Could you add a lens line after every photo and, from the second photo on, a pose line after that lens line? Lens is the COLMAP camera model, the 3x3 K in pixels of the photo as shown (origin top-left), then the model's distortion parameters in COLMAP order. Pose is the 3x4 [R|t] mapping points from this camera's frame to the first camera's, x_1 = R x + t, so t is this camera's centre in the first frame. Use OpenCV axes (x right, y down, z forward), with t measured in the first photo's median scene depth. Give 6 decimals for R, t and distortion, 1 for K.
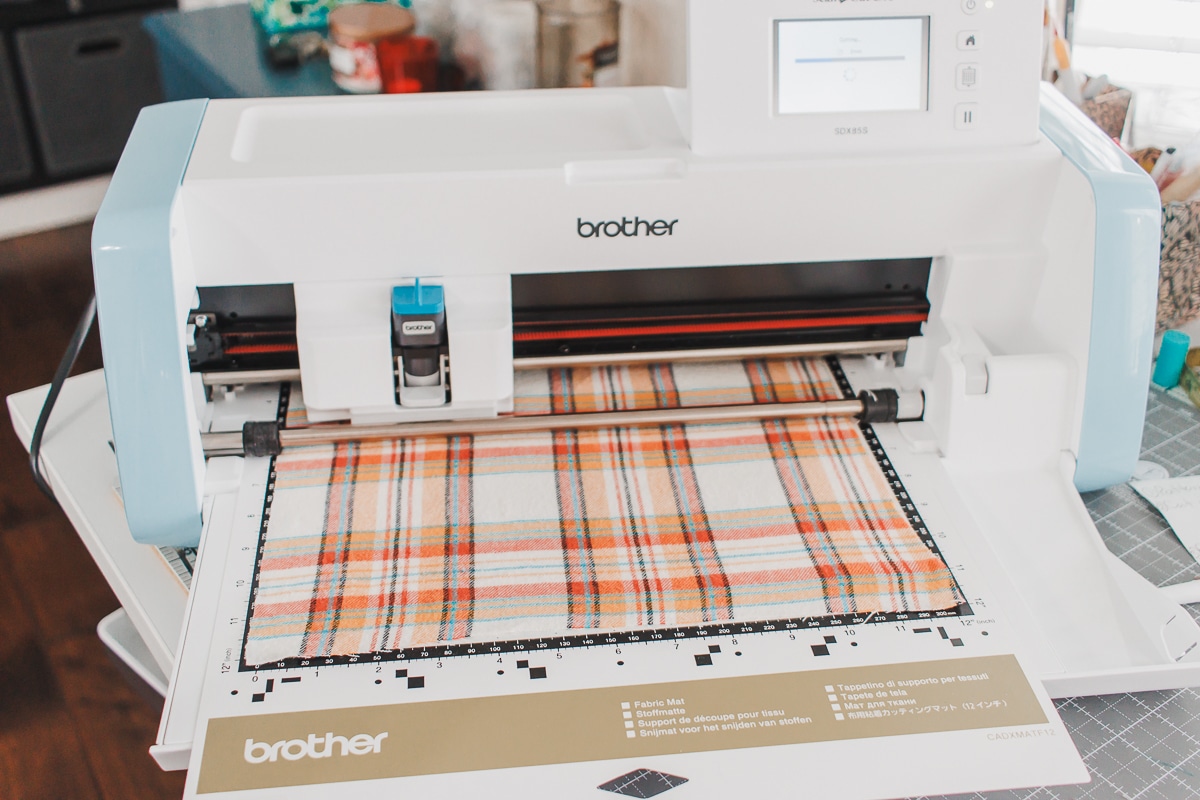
lens RADIAL K [[1369.0, 0, 600.0], [0, 1369.0, 400.0], [0, 0, 1]] dist [0.064297, 0.053143]
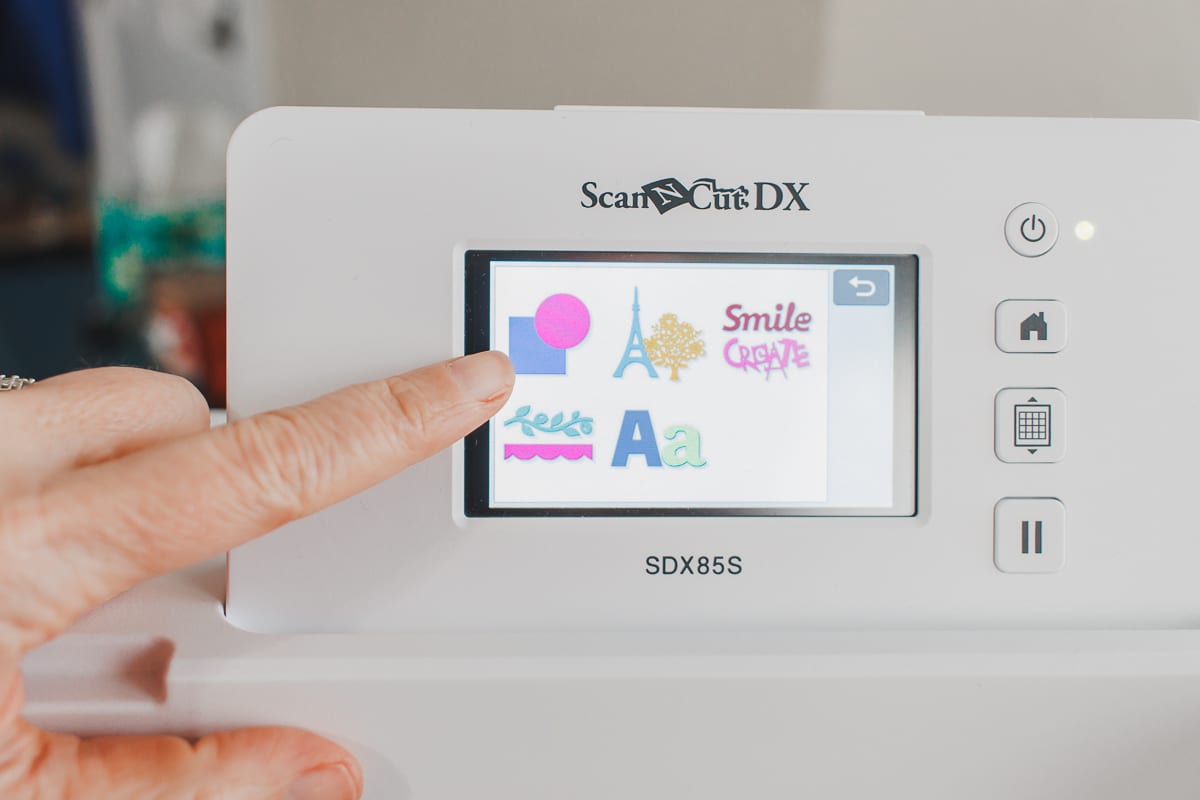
lens RADIAL K [[1369.0, 0, 600.0], [0, 1369.0, 400.0], [0, 0, 1]] dist [0.064297, 0.053143]
pose [[0.998733, 0.031717, -0.039062, 0.171111], [-0.038654, 0.980619, -0.192071, -0.169229], [0.032213, 0.193338, 0.980603, 0.652624]]
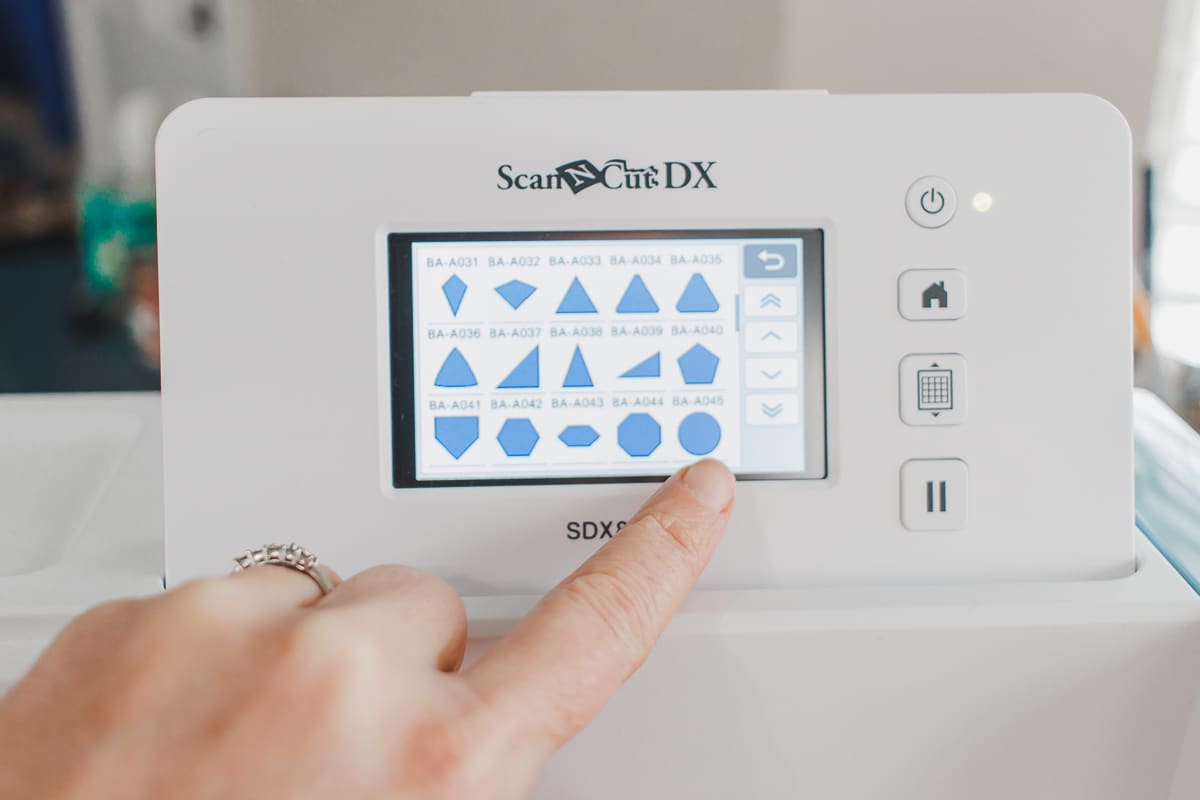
lens RADIAL K [[1369.0, 0, 600.0], [0, 1369.0, 400.0], [0, 0, 1]] dist [0.064297, 0.053143]
pose [[0.999144, 0.011759, -0.039666, 0.192924], [-0.018573, 0.984202, -0.176071, -0.165695], [0.036969, 0.176657, 0.983578, 0.638467]]
